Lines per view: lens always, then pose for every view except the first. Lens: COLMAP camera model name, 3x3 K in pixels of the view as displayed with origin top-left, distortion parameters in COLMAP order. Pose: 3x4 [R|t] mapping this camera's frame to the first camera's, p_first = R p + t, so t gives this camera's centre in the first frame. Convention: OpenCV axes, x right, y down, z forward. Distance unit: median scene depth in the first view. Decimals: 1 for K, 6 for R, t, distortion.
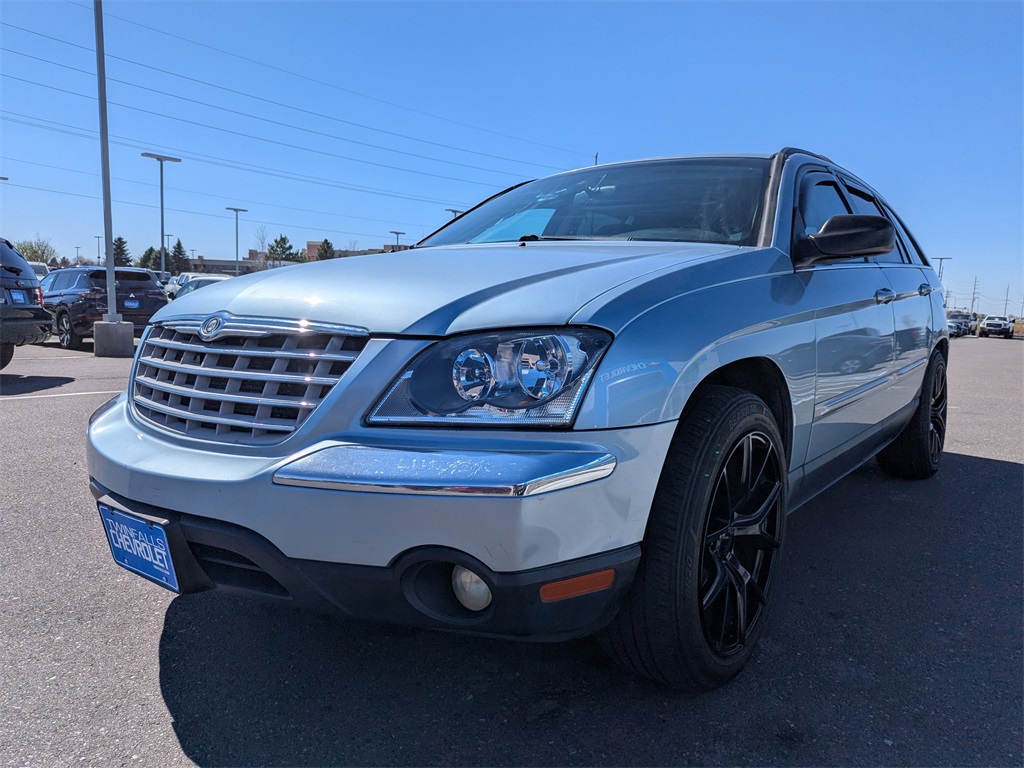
lens RADIAL K [[748.0, 0, 512.0], [0, 748.0, 384.0], [0, 0, 1]] dist [0.027127, -0.010762]
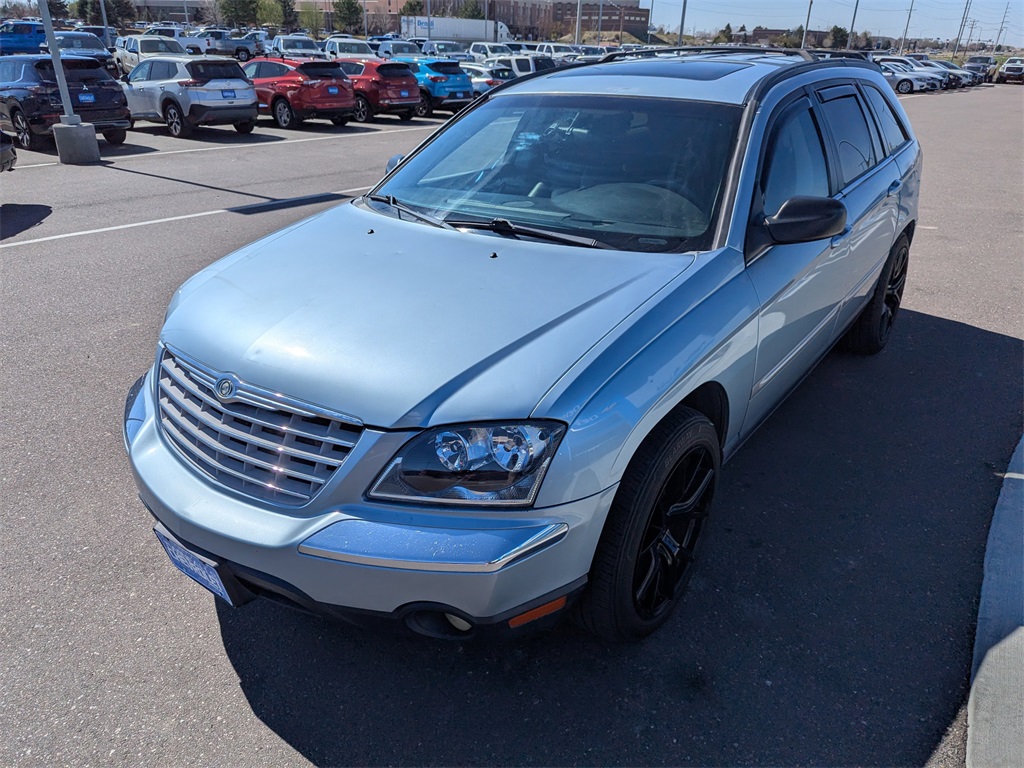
lens RADIAL K [[755.4, 0, 512.0], [0, 755.4, 384.0], [0, 0, 1]] dist [0.021192, -0.006521]
pose [[0.999711, -0.022088, 0.009468, 0.028998], [0.017846, 0.946206, 0.323072, -0.412927], [-0.016095, -0.322810, 0.946327, -0.100508]]
